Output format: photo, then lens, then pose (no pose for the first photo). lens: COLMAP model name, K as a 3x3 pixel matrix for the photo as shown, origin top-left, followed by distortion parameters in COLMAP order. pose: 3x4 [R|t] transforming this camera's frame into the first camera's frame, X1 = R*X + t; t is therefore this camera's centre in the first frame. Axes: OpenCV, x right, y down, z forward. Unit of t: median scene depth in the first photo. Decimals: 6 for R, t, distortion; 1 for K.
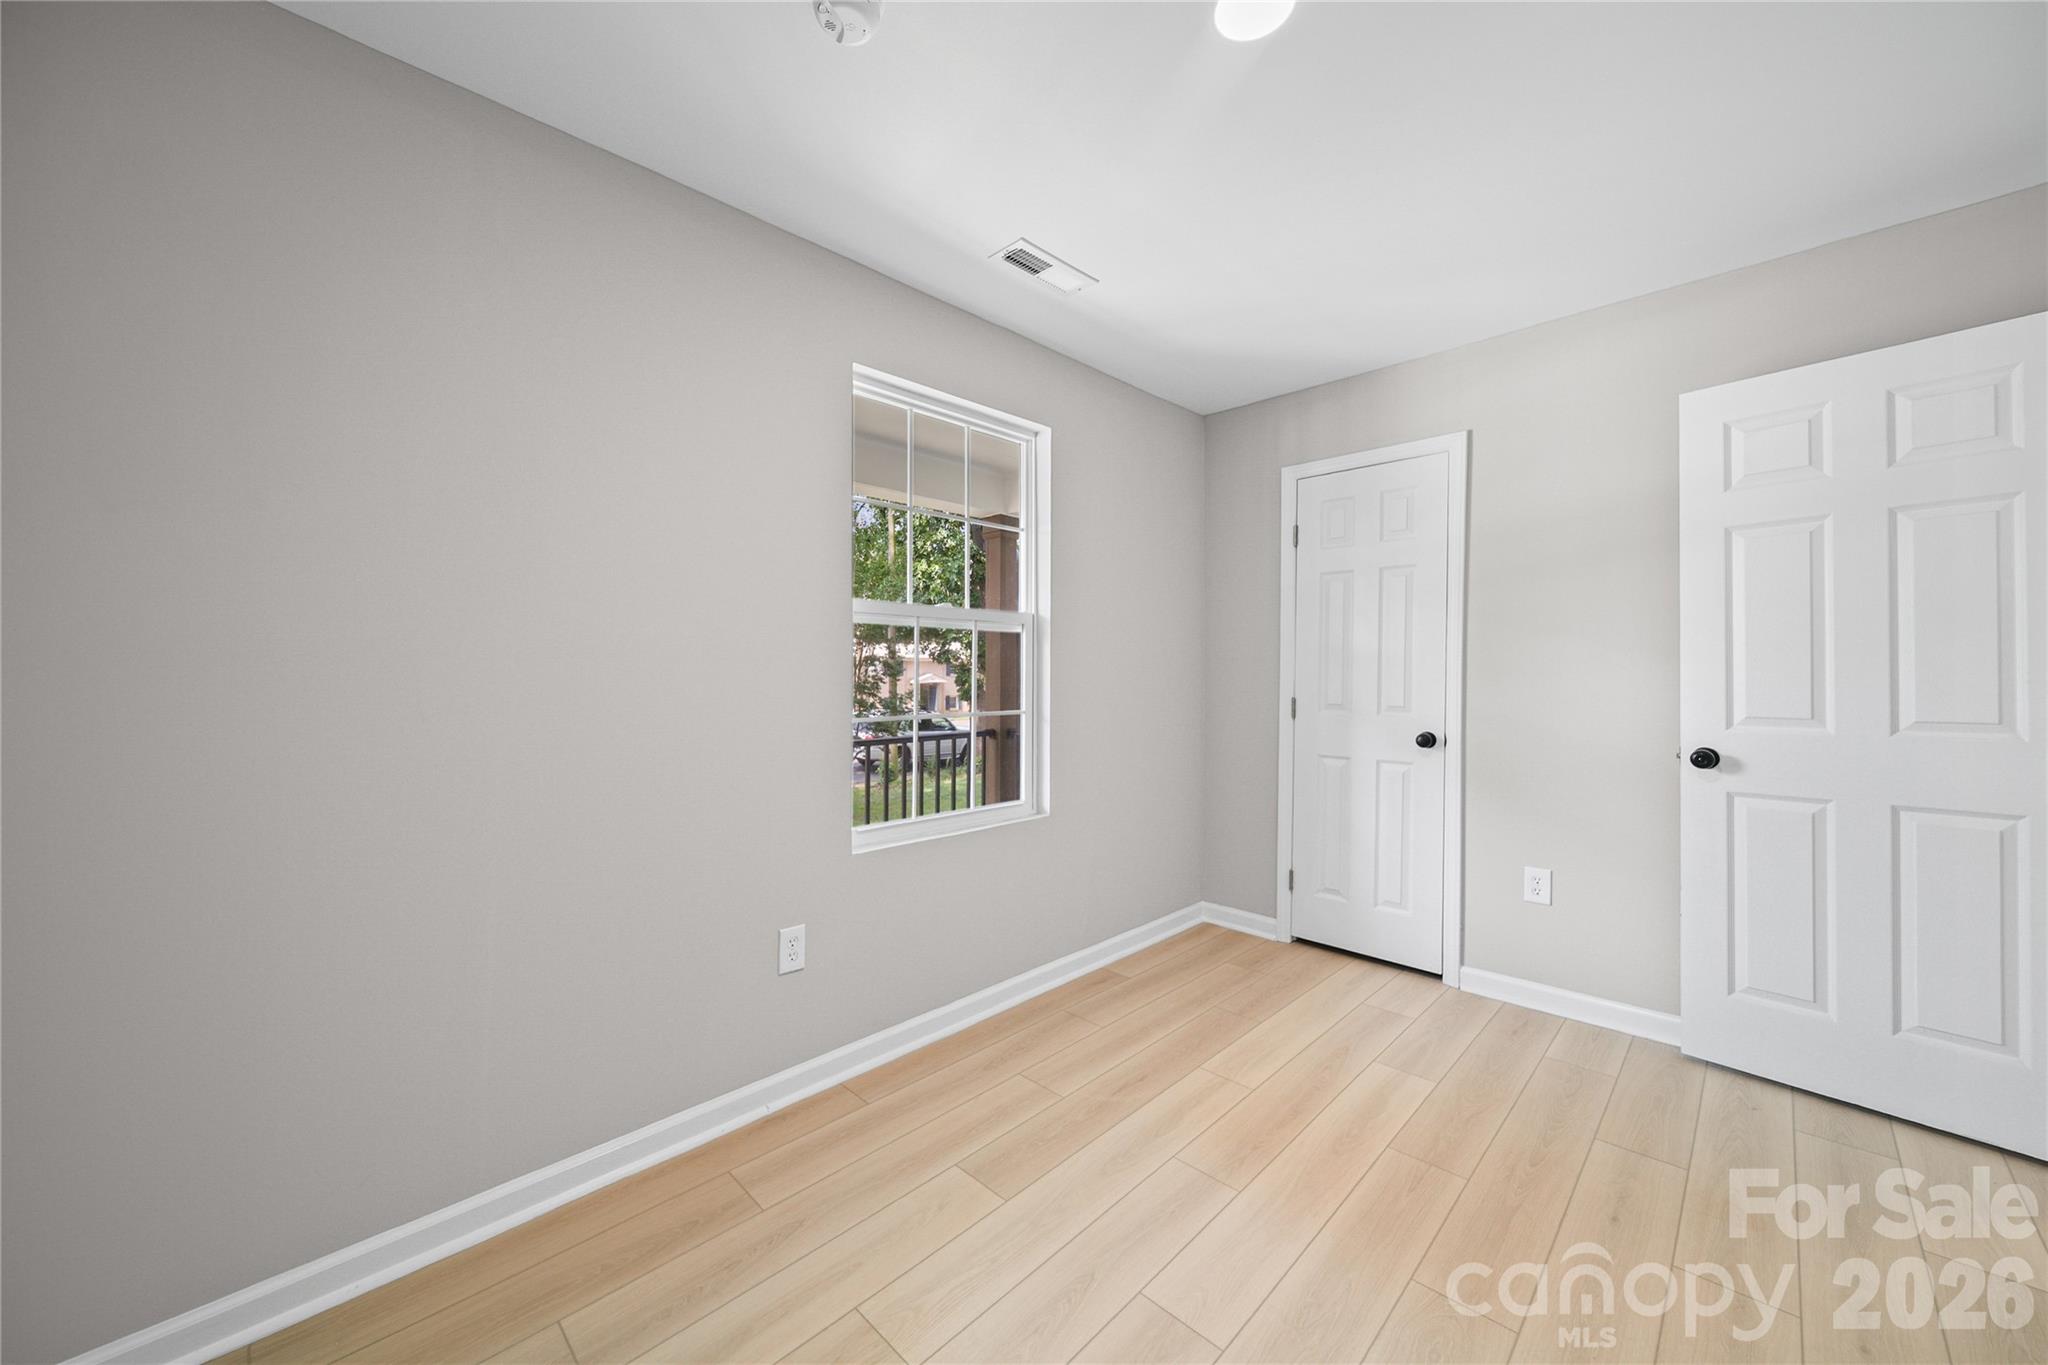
lens RADIAL K [[728.5, 0, 1038.6], [0, 728.5, 666.4], [0, 0, 1]] dist [-0.001348, -0.000083]
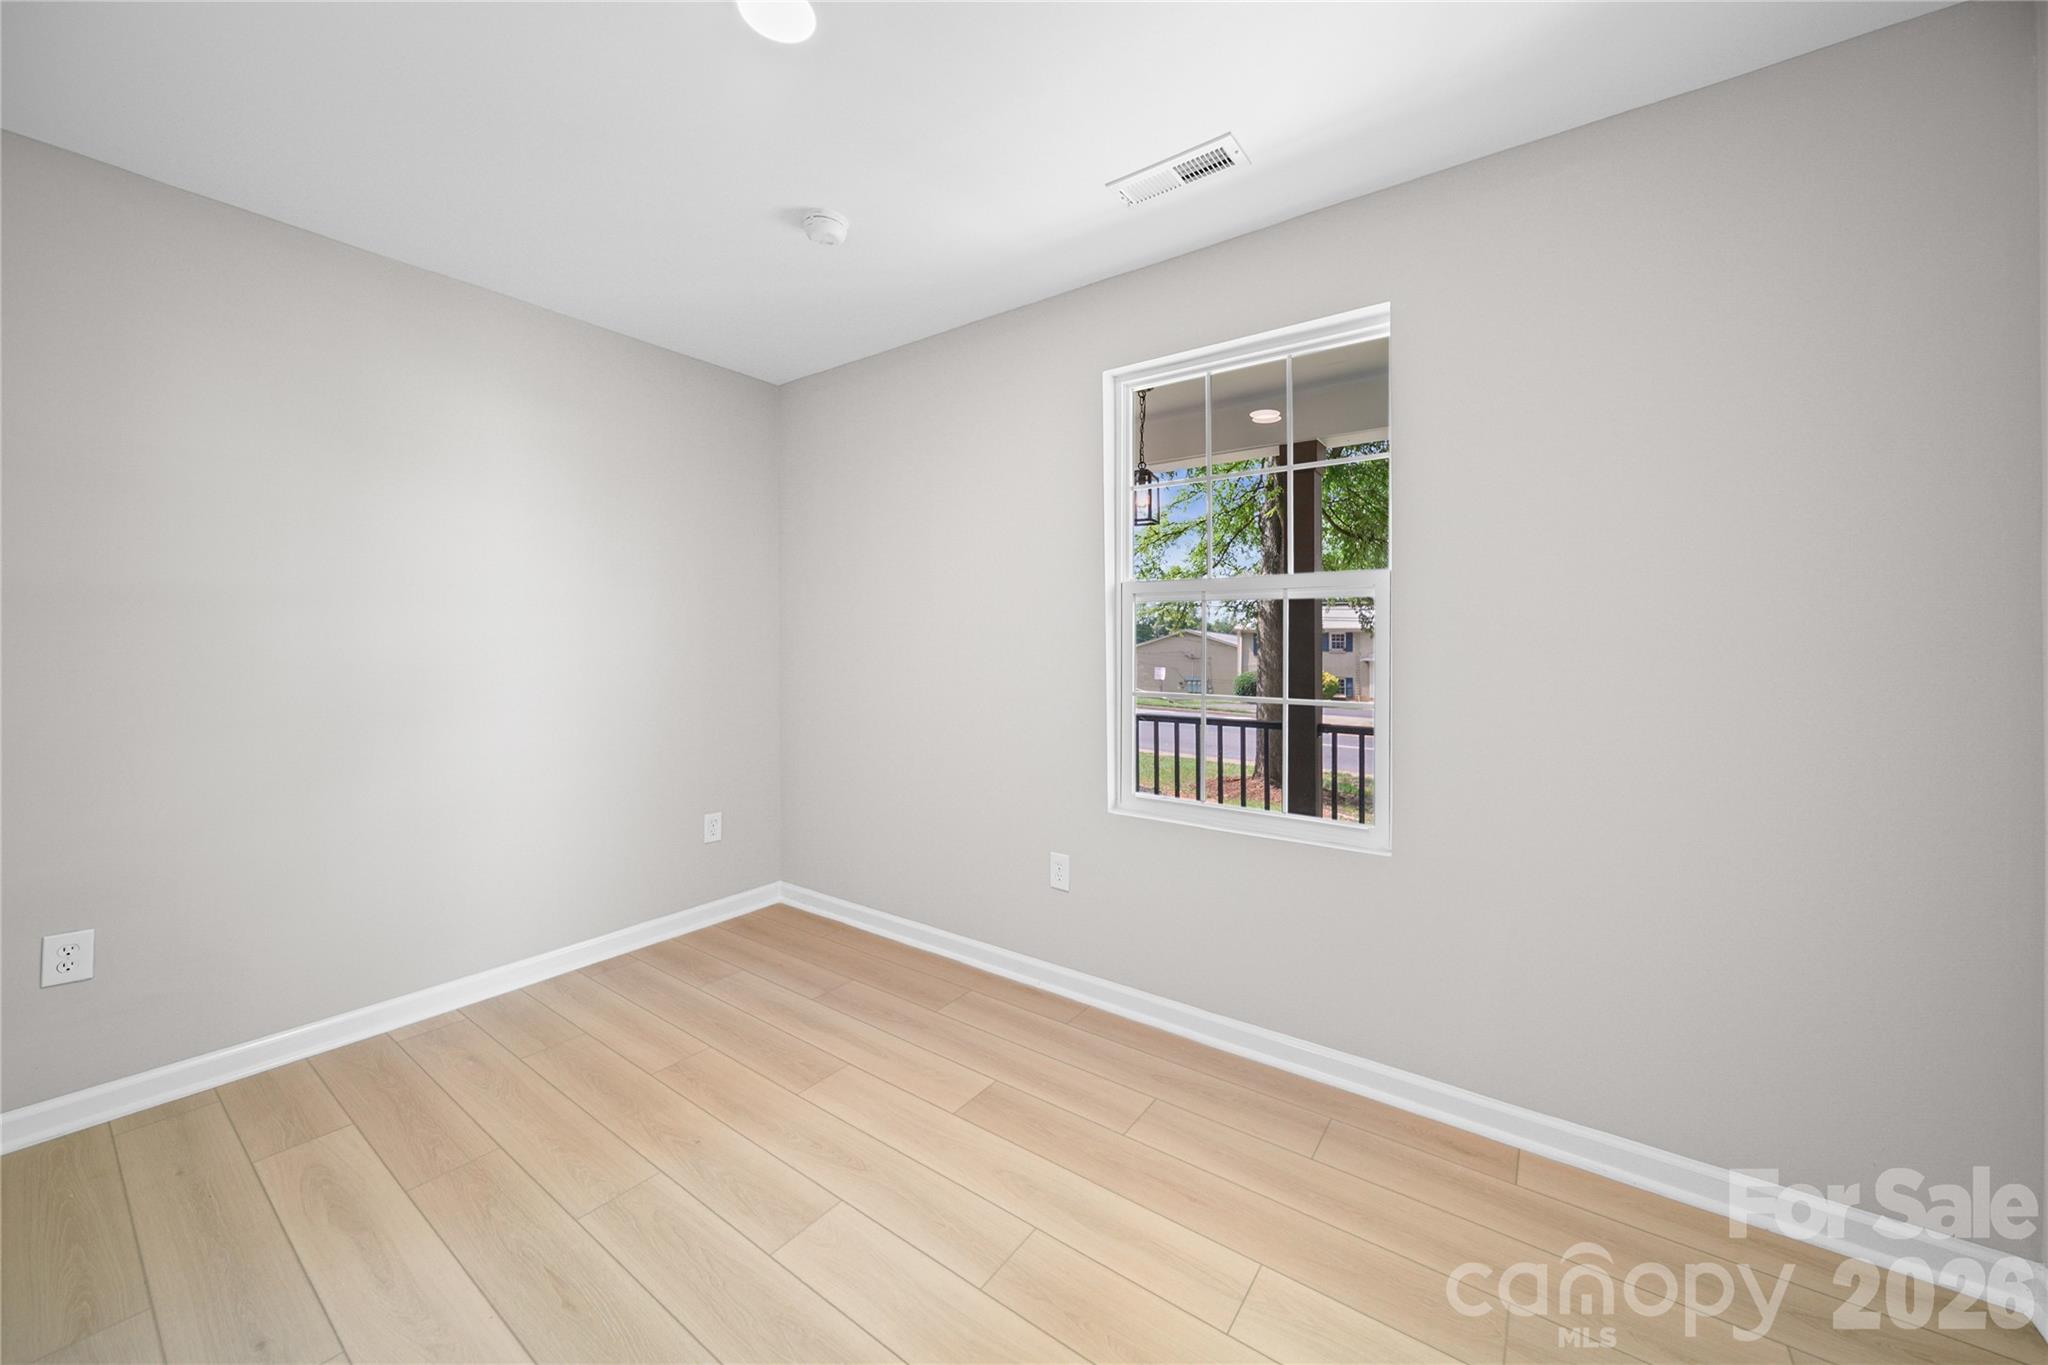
lens RADIAL K [[718.6, 0, 1026.4], [0, 718.6, 649.6], [0, 0, 1]] dist [-0.005435, 0.000035]
pose [[0.180290, 0.010957, -0.983553, 0.834993], [0.001429, 0.999934, 0.011401, -0.004005], [0.983613, -0.003461, 0.180262, 0.710360]]
